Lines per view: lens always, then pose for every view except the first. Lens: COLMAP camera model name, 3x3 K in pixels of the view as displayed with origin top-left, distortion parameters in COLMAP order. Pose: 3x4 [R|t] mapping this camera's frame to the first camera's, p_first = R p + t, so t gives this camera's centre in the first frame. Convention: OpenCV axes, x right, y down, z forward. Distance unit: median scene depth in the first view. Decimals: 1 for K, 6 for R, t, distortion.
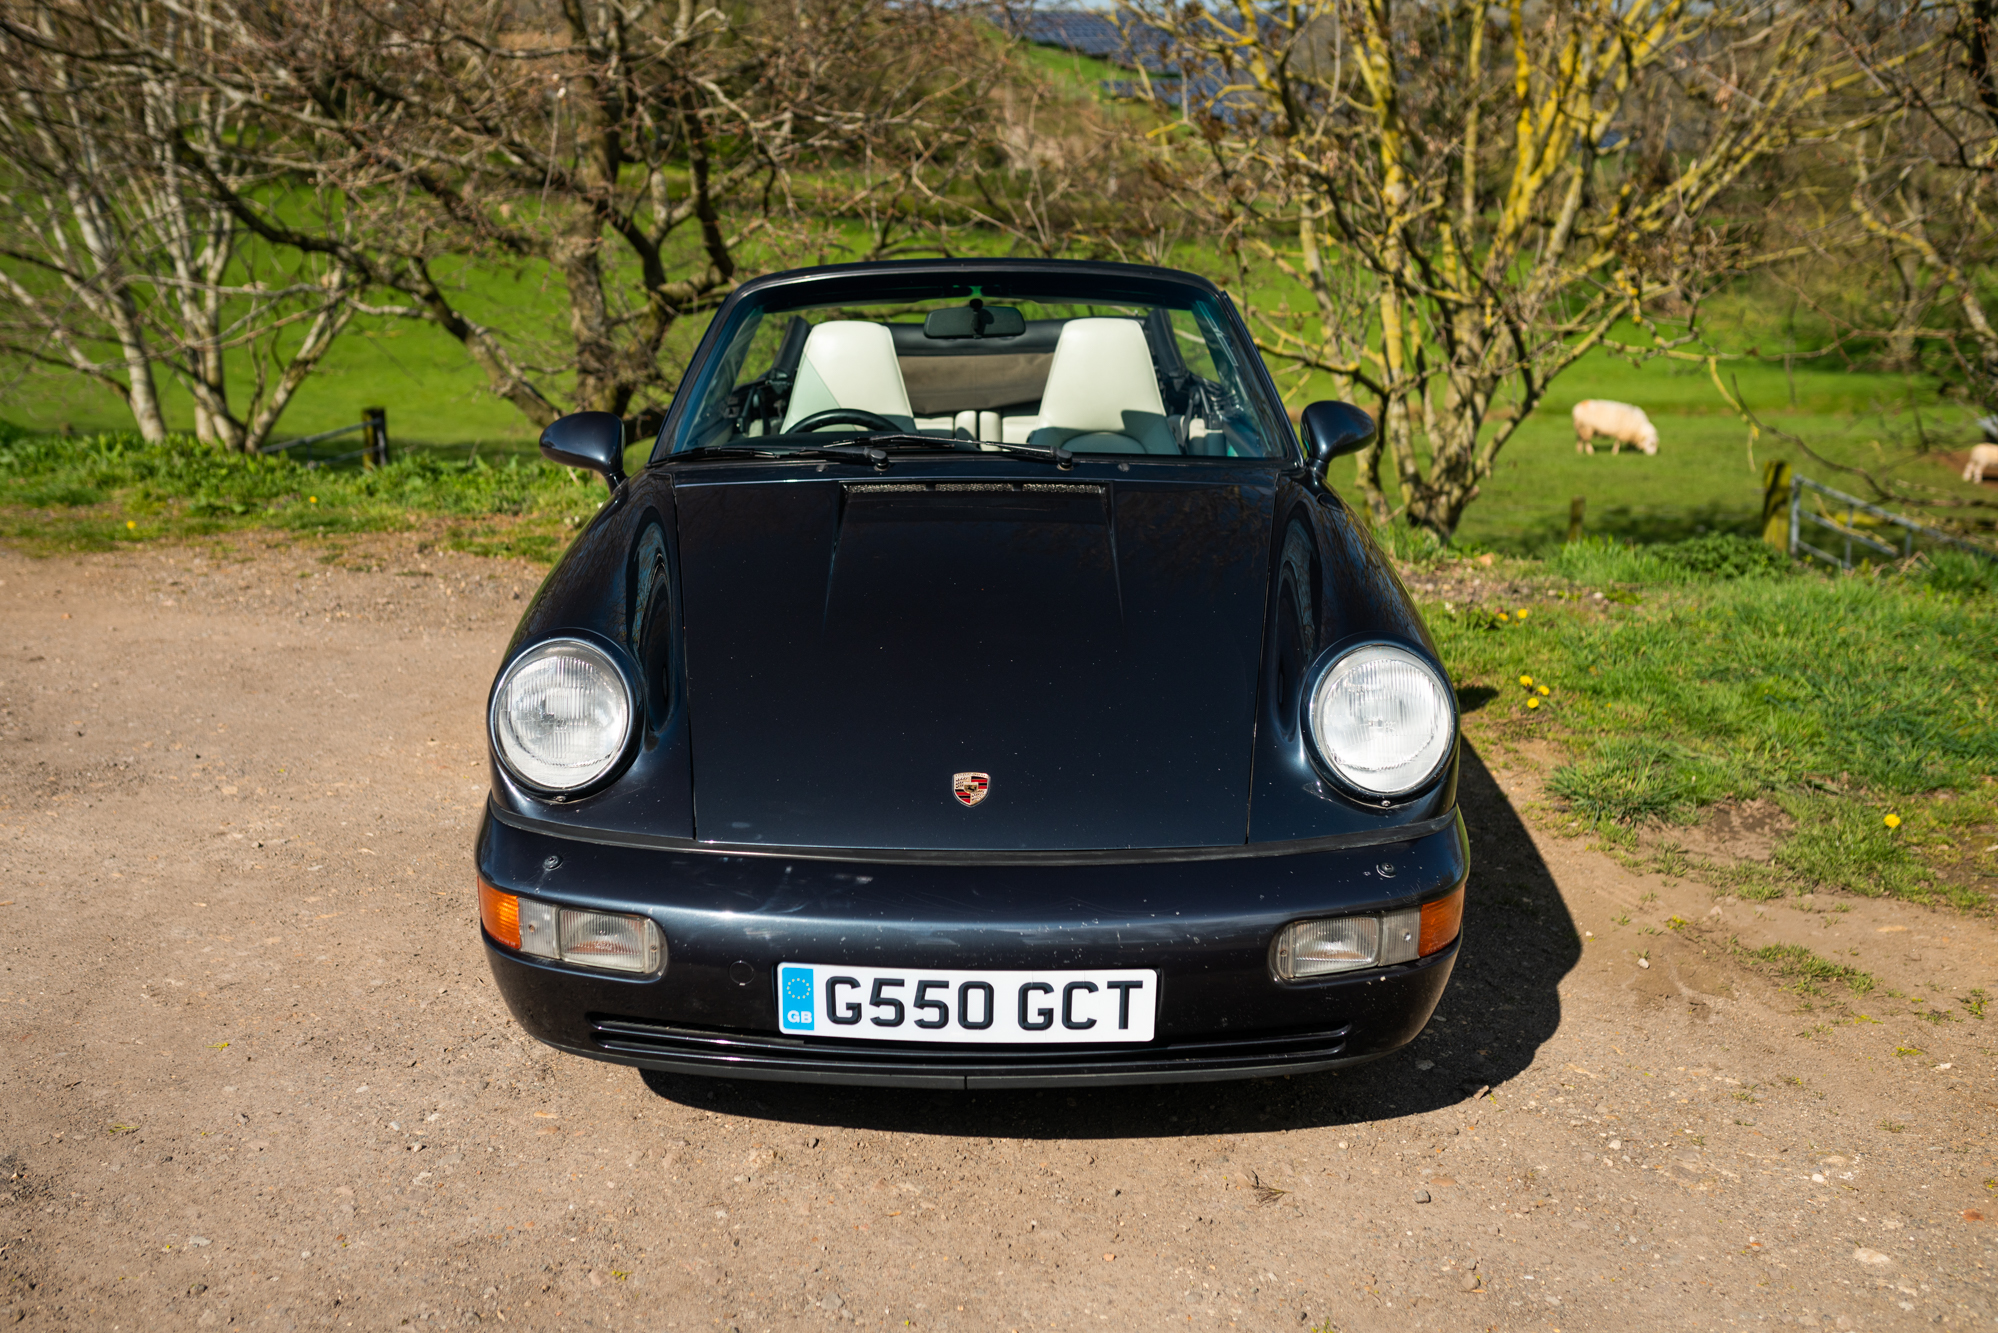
lens RADIAL K [[1897.5, 0, 968.4], [0, 1897.5, 670.8], [0, 0, 1]] dist [-0.060380, 0.080404]
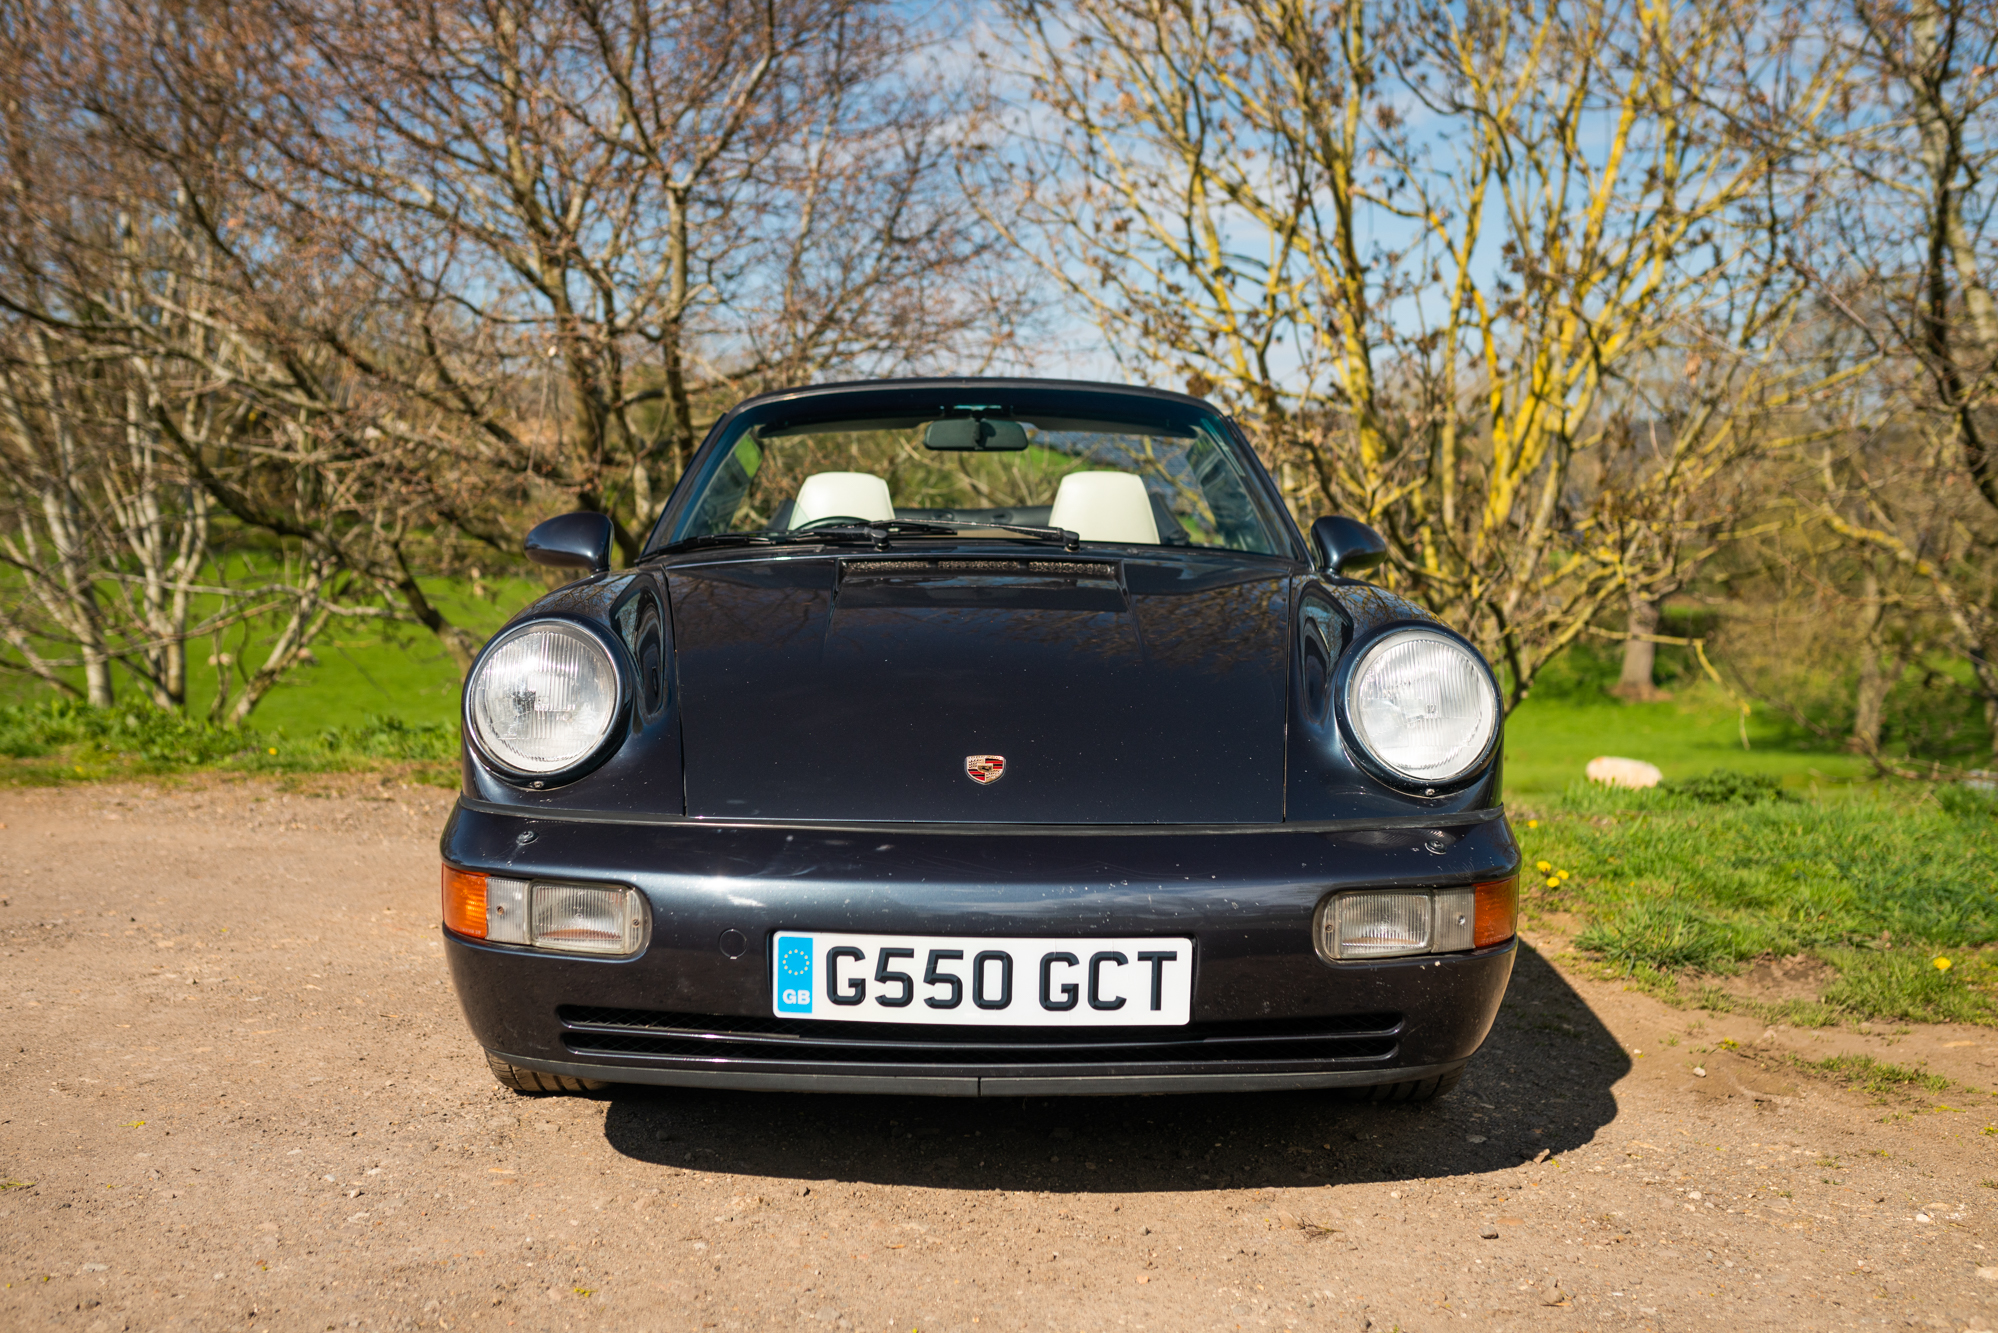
lens RADIAL K [[1933.9, 0, 1003.5], [0, 1933.9, 671.7], [0, 0, 1]] dist [-0.058416, 0.079628]
pose [[0.999481, 0.007392, 0.031358, -0.019126], [-0.001067, 0.980388, -0.197072, 0.195852], [-0.032200, 0.196936, 0.979887, 0.063412]]
